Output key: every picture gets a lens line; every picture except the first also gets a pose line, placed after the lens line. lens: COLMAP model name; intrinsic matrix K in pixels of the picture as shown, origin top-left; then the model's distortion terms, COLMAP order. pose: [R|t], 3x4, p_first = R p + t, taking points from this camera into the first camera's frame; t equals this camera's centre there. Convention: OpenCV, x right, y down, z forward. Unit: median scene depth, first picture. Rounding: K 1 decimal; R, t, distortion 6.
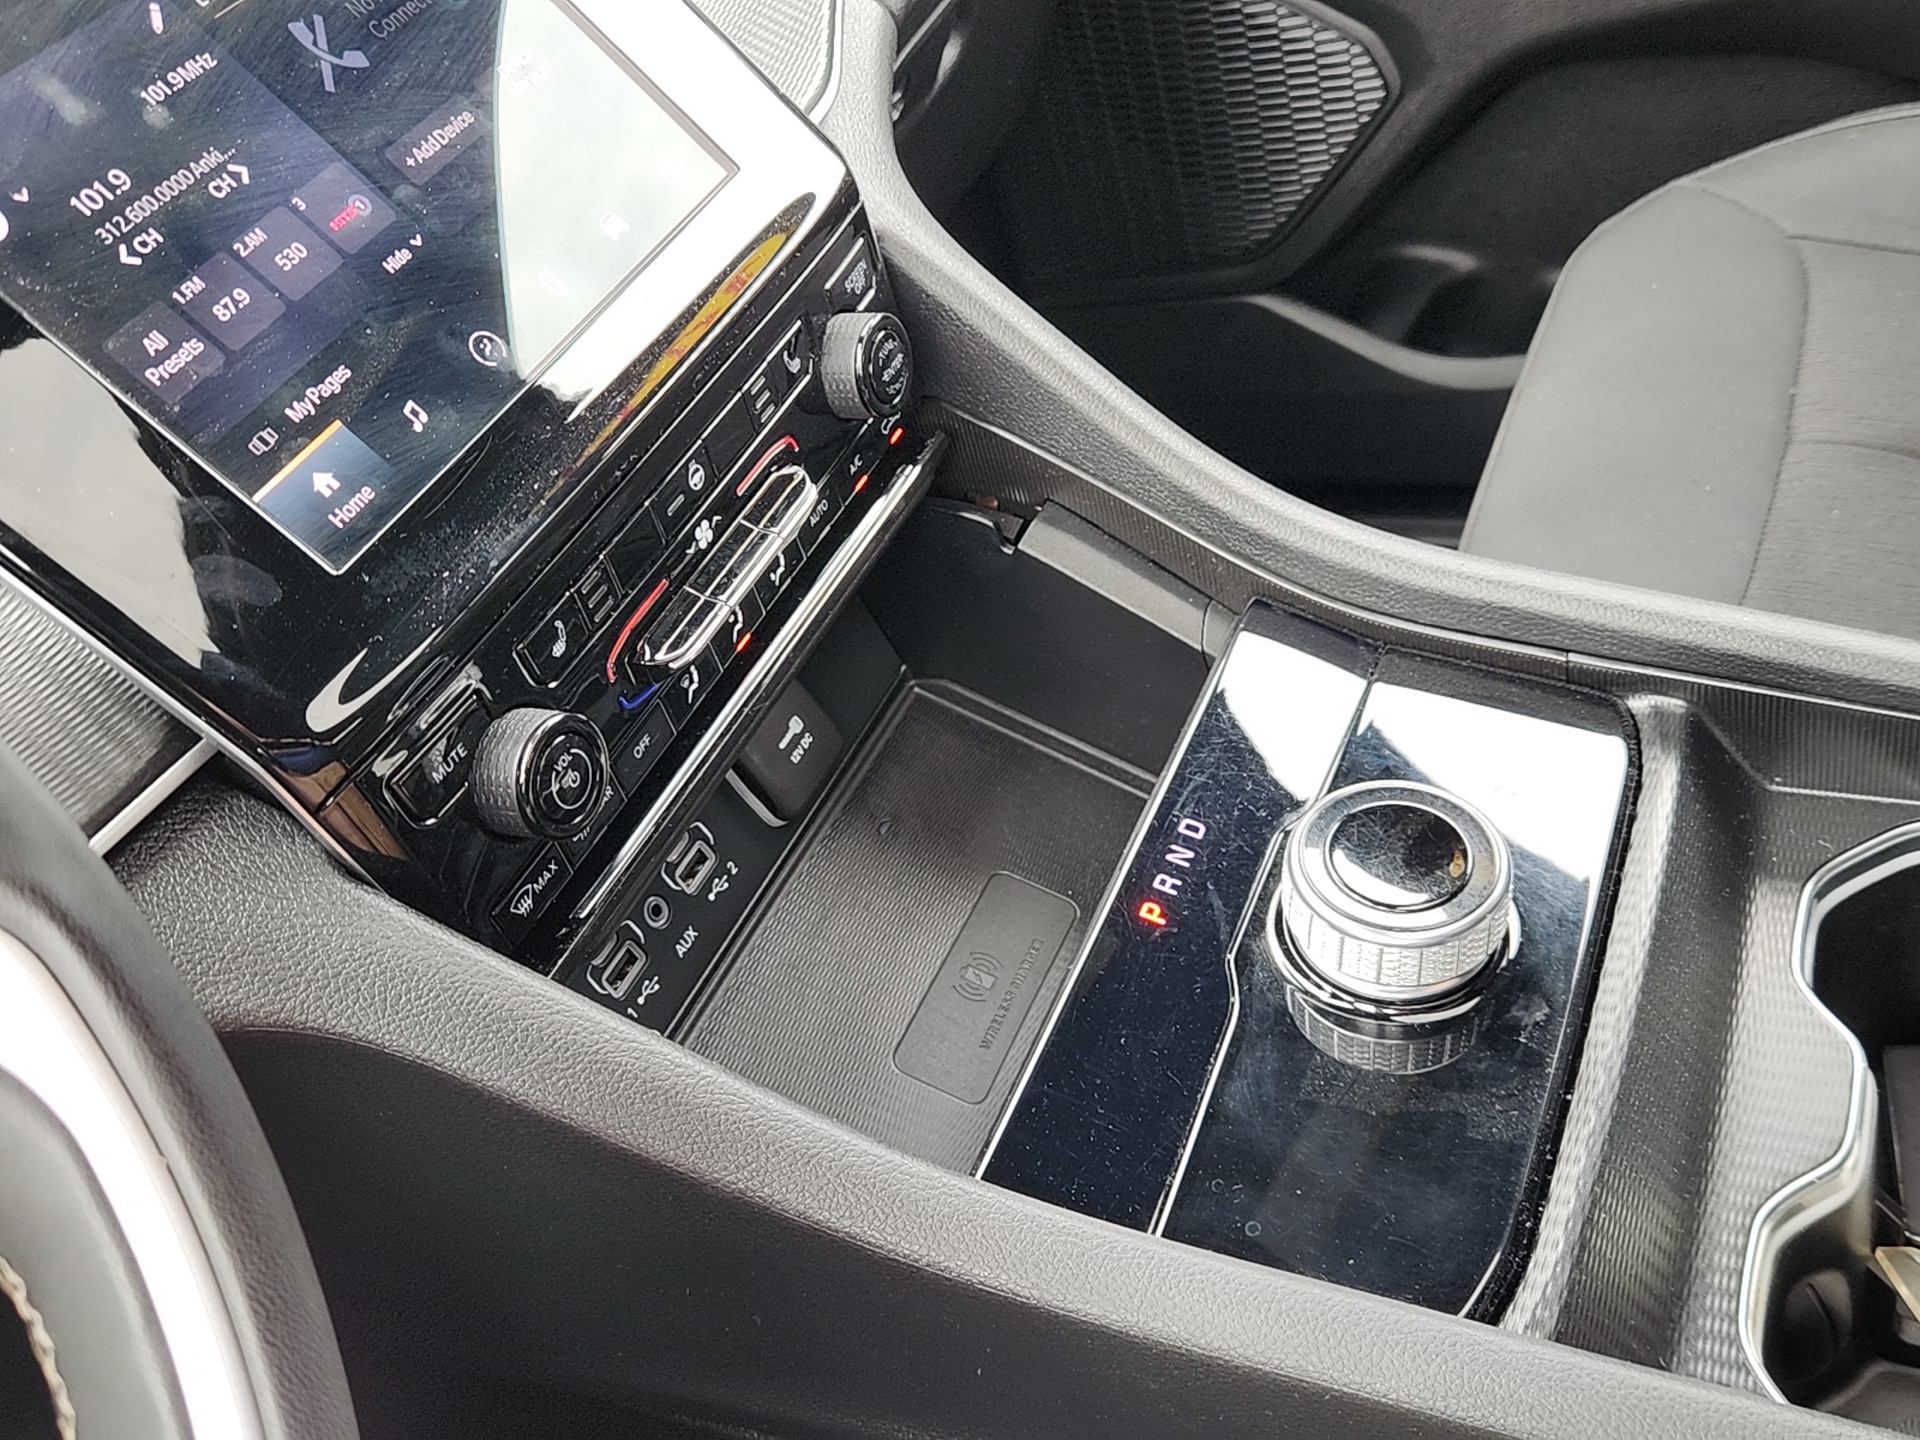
lens RADIAL K [[1742.0, 0, 960.0], [0, 1742.0, 720.0], [0, 0, 1]] dist [0.003419, -0.015458]
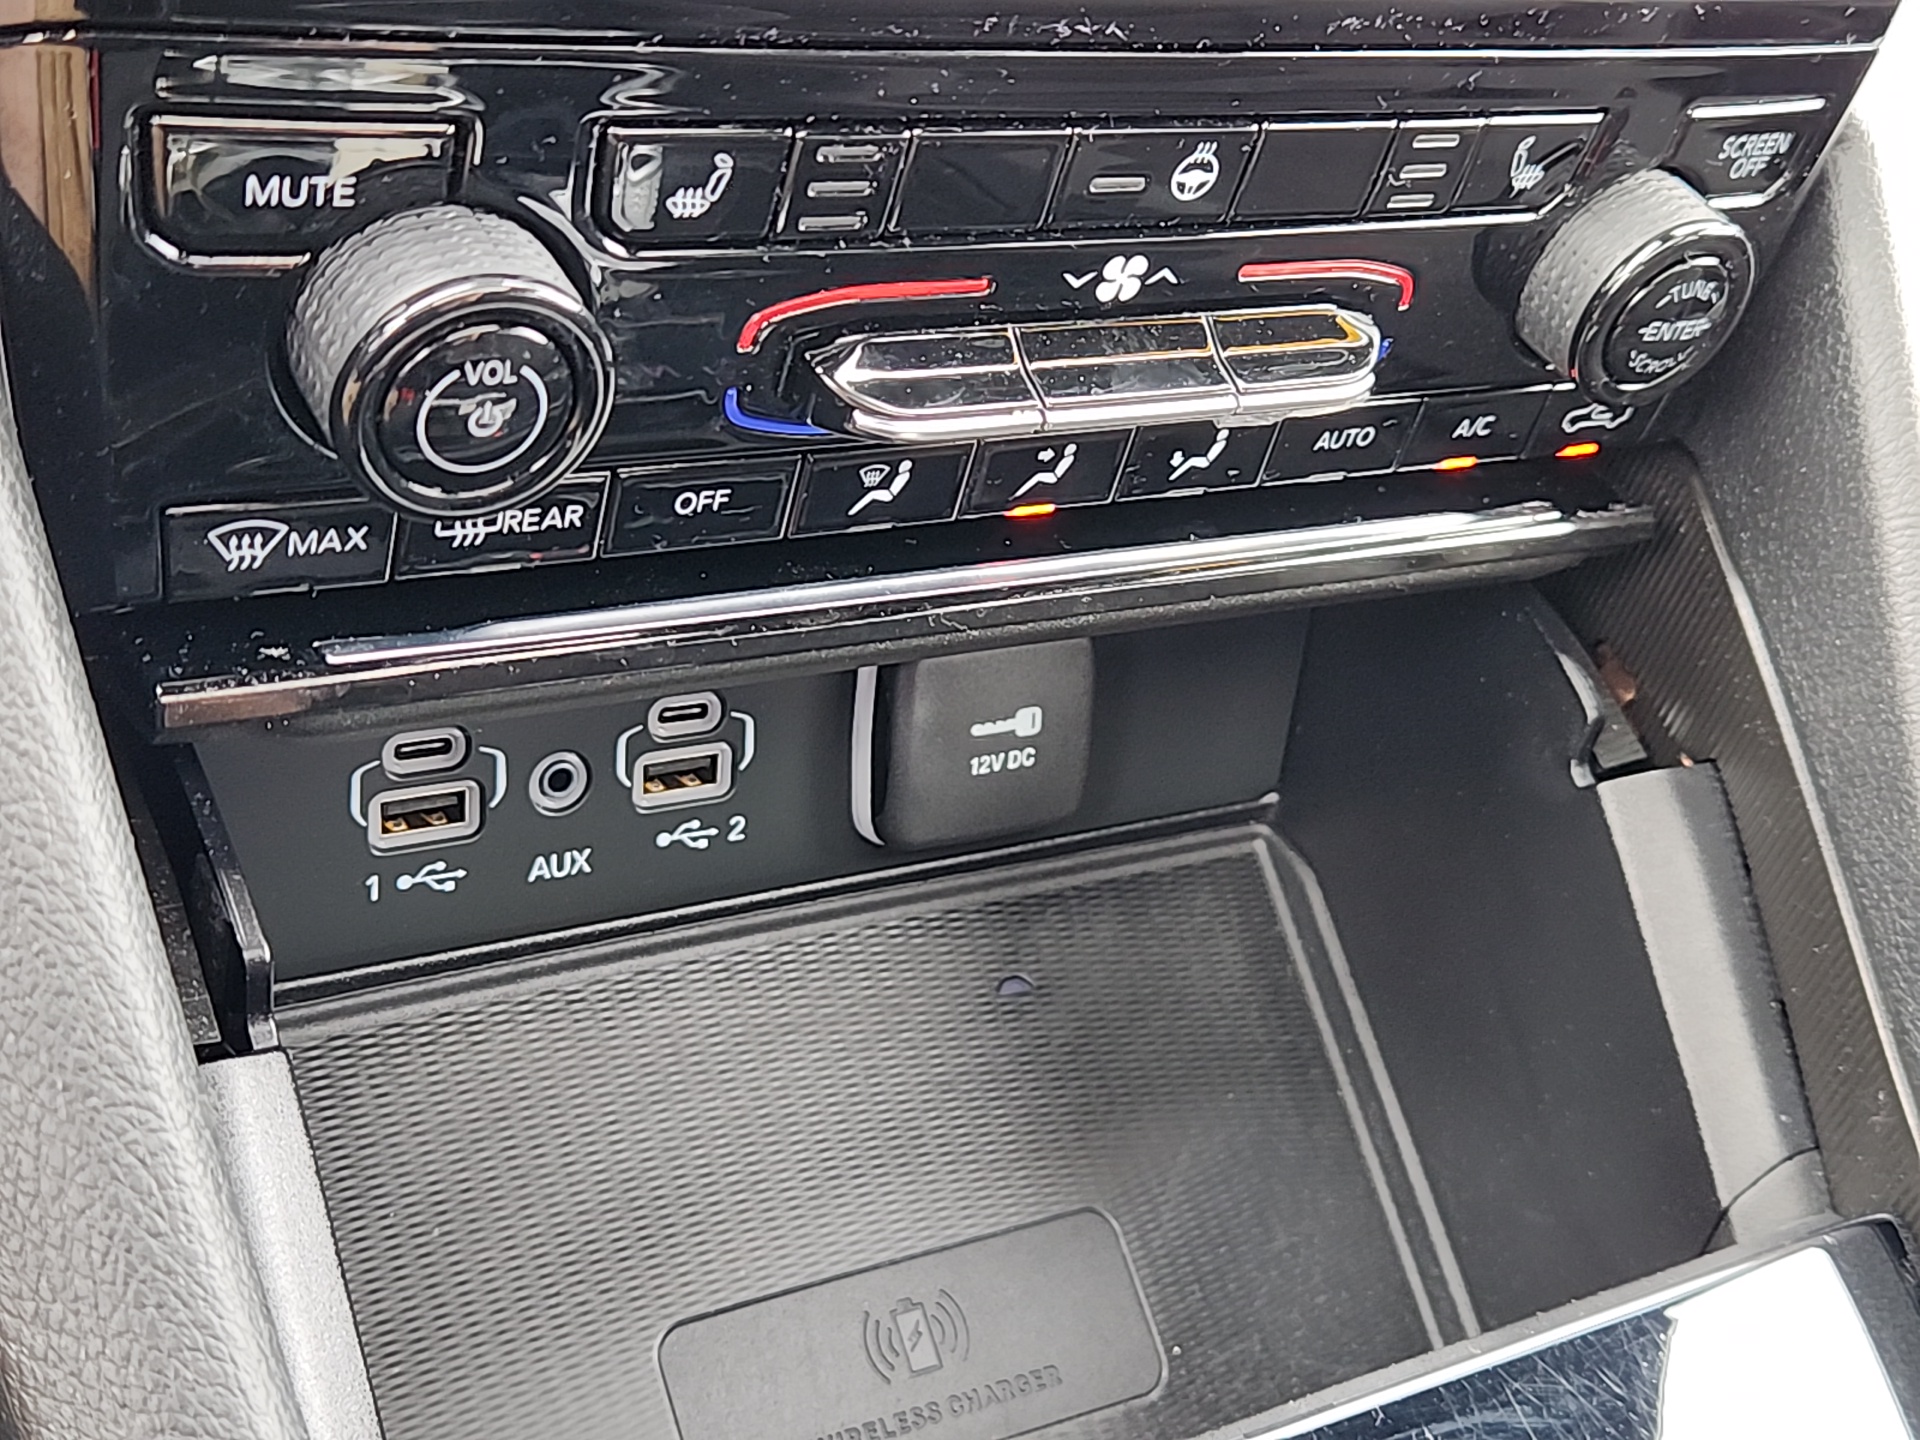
lens RADIAL K [[2525.4, 0, 967.5], [0, 2525.4, 693.7], [0, 0, 1]] dist [0.020700, -0.009447]
pose [[0.689090, 0.702302, -0.178680, 0.021548], [-0.707721, 0.705214, 0.042480, -0.023715], [0.155841, 0.097183, 0.982990, 0.292232]]
